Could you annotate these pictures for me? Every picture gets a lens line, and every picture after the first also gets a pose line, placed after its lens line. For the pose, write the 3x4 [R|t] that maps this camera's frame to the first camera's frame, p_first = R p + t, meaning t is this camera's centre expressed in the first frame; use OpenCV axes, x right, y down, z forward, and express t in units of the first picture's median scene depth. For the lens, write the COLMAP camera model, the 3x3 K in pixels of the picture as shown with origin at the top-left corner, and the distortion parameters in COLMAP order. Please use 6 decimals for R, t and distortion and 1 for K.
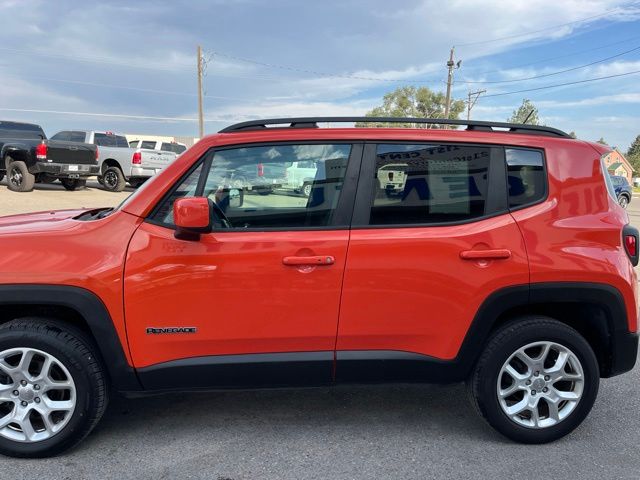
lens RADIAL K [[483.4, 0, 312.5], [0, 483.4, 249.1], [0, 0, 1]] dist [0.080208, -0.105927]
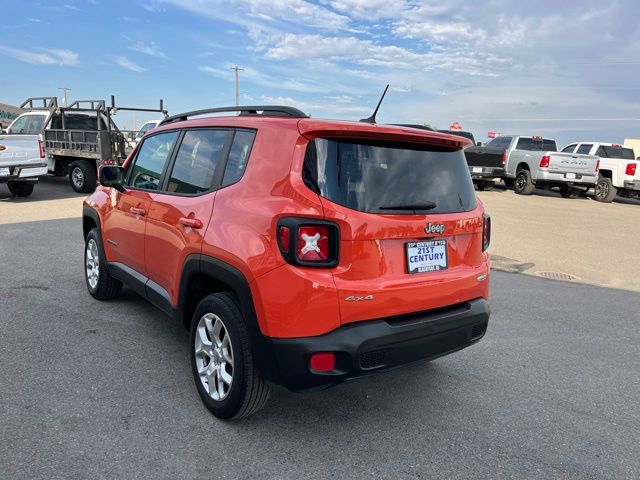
lens RADIAL K [[488.1, 0, 315.9], [0, 488.1, 242.9], [0, 0, 1]] dist [0.079179, -0.114947]
pose [[0.540368, 0.146779, -0.828528, 1.396988], [-0.171247, 0.983244, 0.062500, -0.060912], [0.823818, 0.108110, 0.556449, 0.565382]]
